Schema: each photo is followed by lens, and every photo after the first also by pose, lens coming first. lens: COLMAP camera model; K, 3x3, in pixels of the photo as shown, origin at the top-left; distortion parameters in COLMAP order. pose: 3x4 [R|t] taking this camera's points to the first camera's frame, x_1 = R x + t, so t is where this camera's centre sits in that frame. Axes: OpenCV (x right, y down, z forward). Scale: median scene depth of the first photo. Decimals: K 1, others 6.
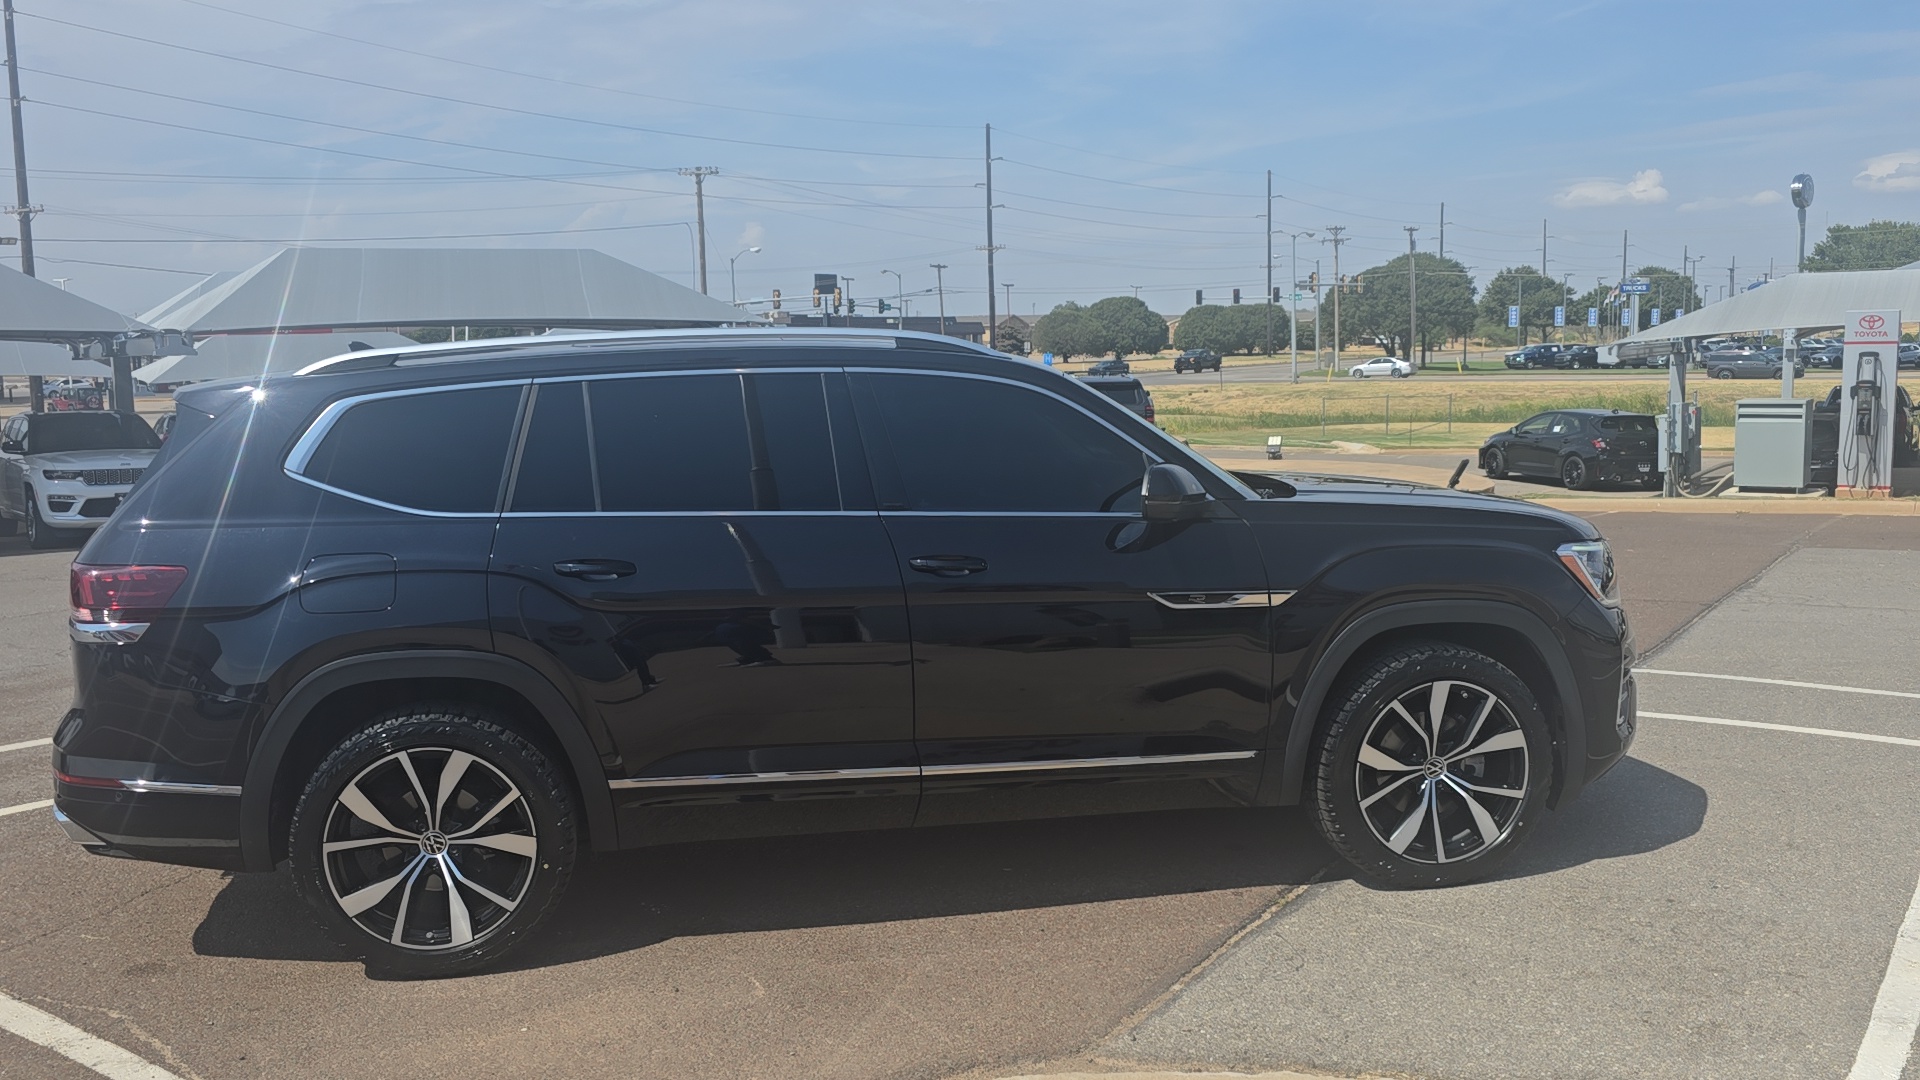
lens RADIAL K [[1605.1, 0, 947.0], [0, 1605.1, 532.0], [0, 0, 1]] dist [-0.004839, 0.025167]
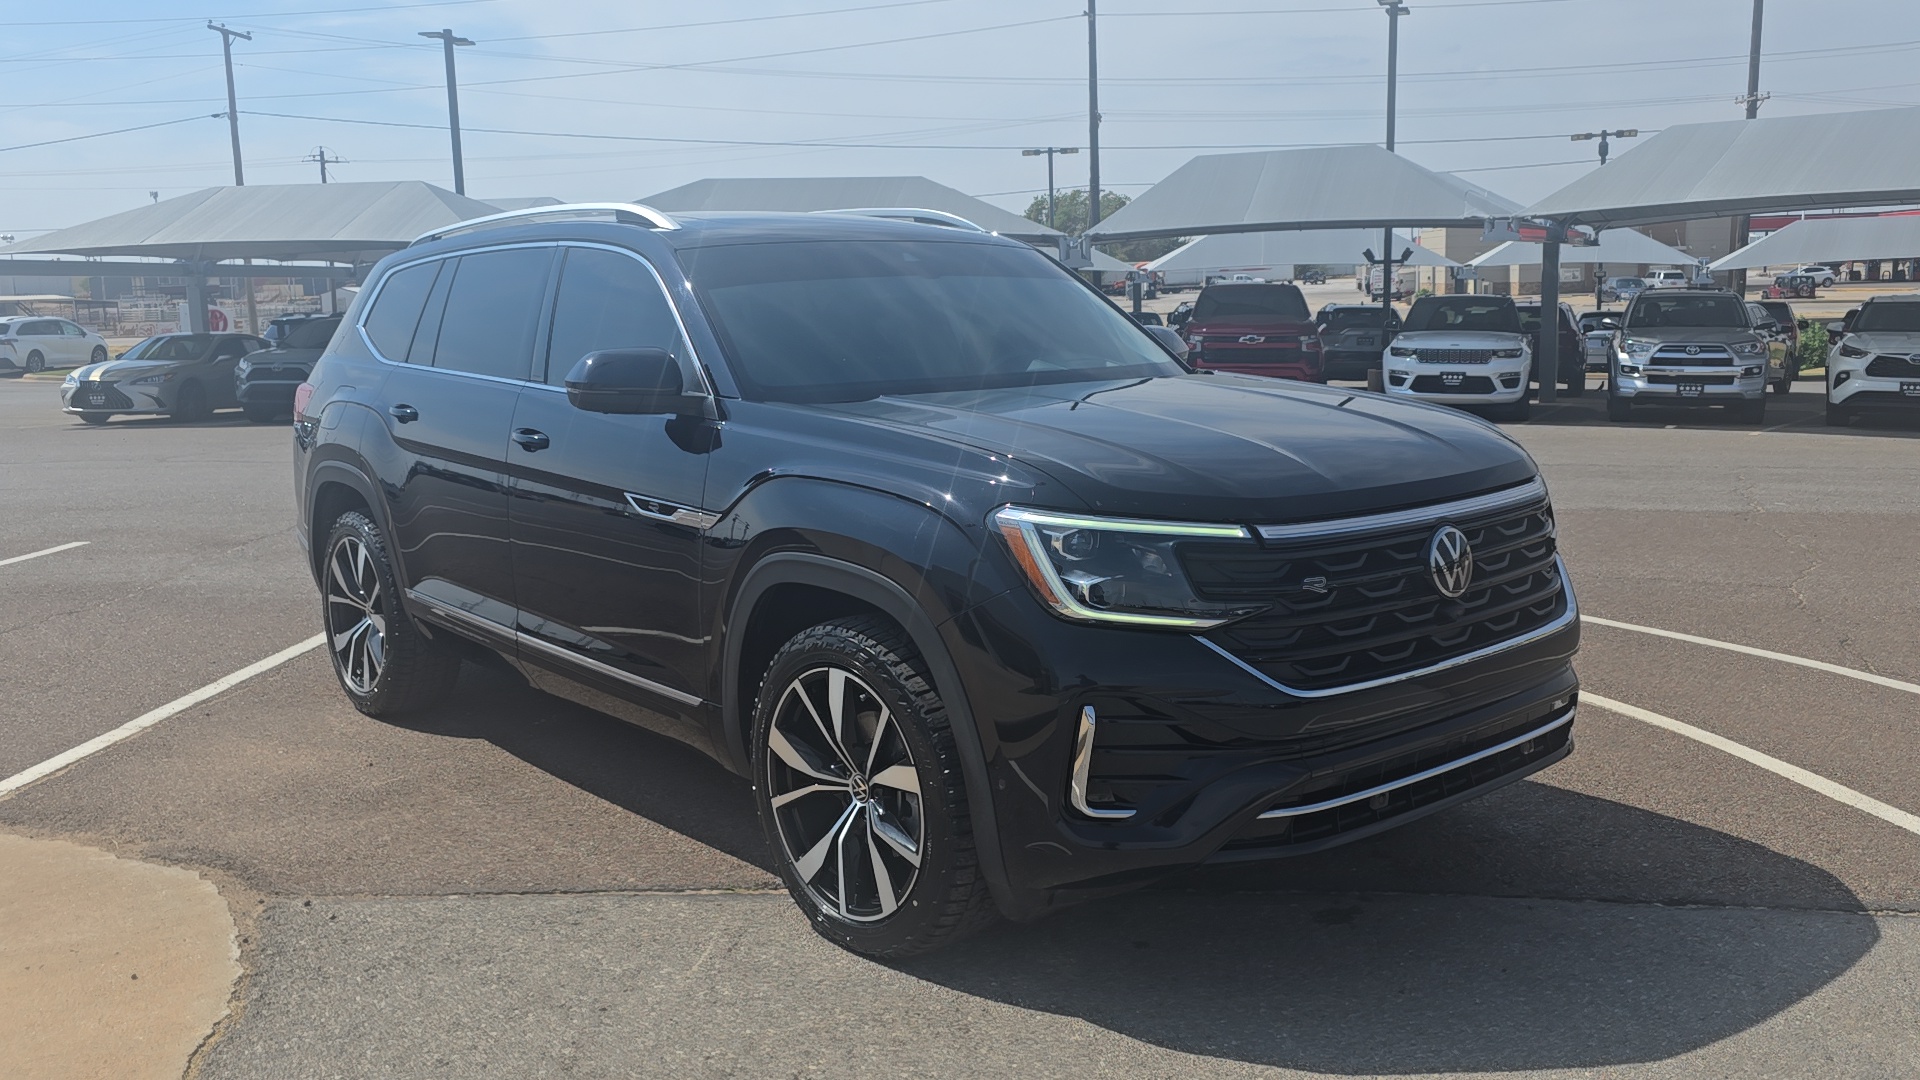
lens RADIAL K [[1605.1, 0, 940.6], [0, 1605.1, 524.2], [0, 0, 1]] dist [-0.004839, 0.025167]
pose [[0.509083, 0.138288, -0.849536, 0.937510], [-0.084253, 0.990275, 0.110709, -0.055926], [0.856584, 0.015216, 0.515783, 0.663116]]
